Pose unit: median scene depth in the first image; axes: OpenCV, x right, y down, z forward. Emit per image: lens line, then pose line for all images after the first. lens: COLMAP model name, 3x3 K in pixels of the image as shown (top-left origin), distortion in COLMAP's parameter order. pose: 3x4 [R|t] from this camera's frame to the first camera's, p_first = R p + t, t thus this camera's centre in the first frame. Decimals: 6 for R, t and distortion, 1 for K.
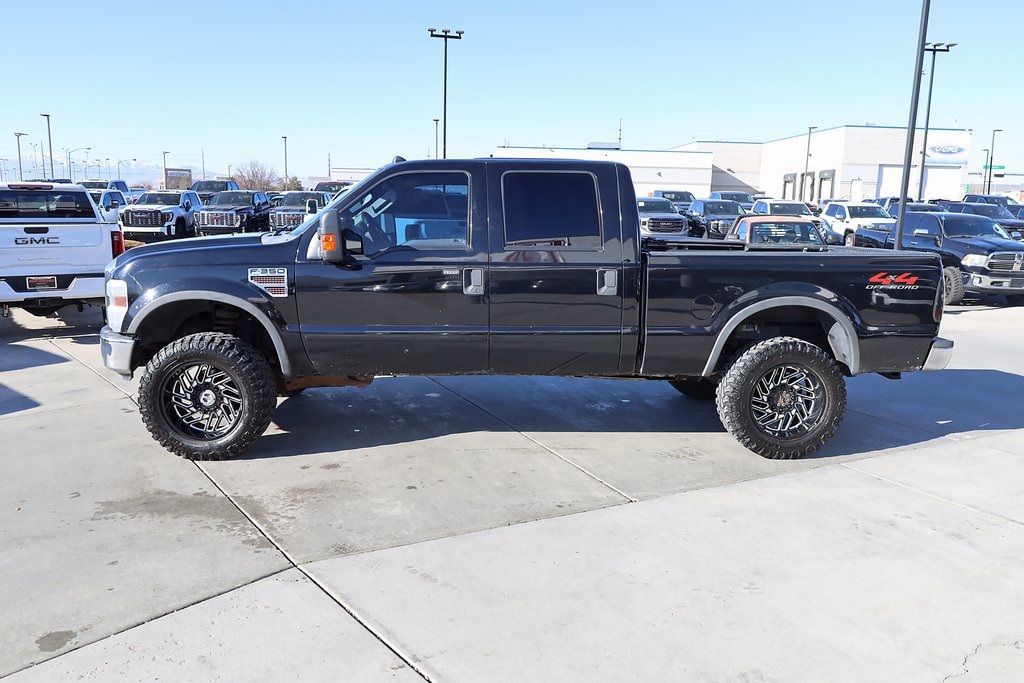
lens RADIAL K [[776.6, 0, 528.0], [0, 776.6, 345.1], [0, 0, 1]] dist [-0.001240, -0.002309]
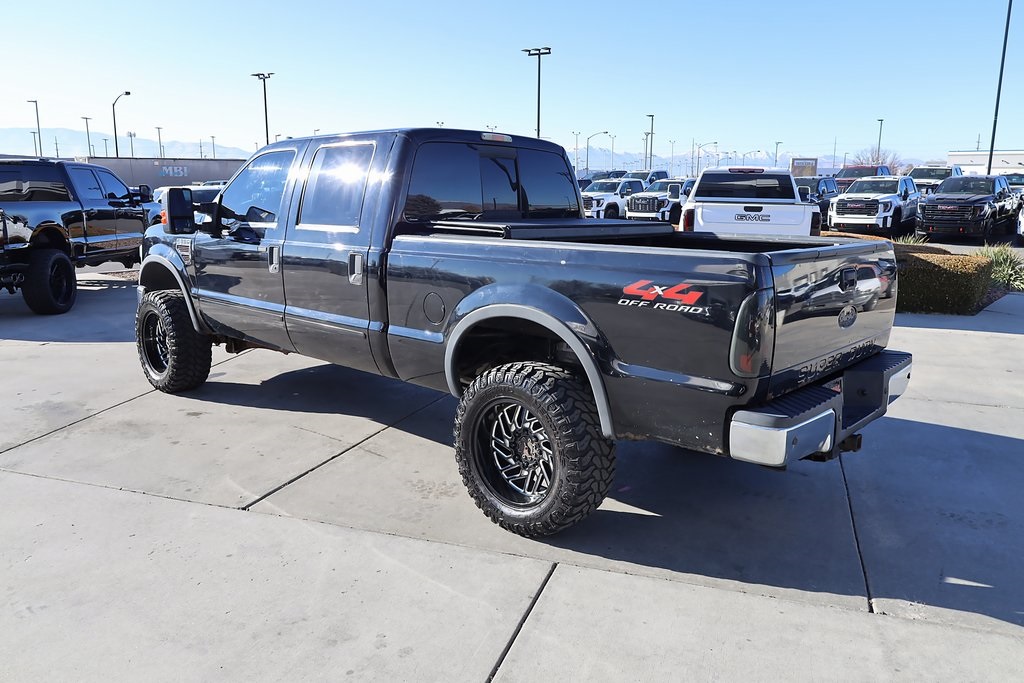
lens RADIAL K [[776.6, 0, 528.0], [0, 776.6, 345.1], [0, 0, 1]] dist [-0.001240, -0.002309]
pose [[0.700090, 0.129951, -0.702130, 0.763227], [-0.120589, 0.990694, 0.063120, -0.065085], [0.703798, 0.040479, 0.709246, 0.465913]]
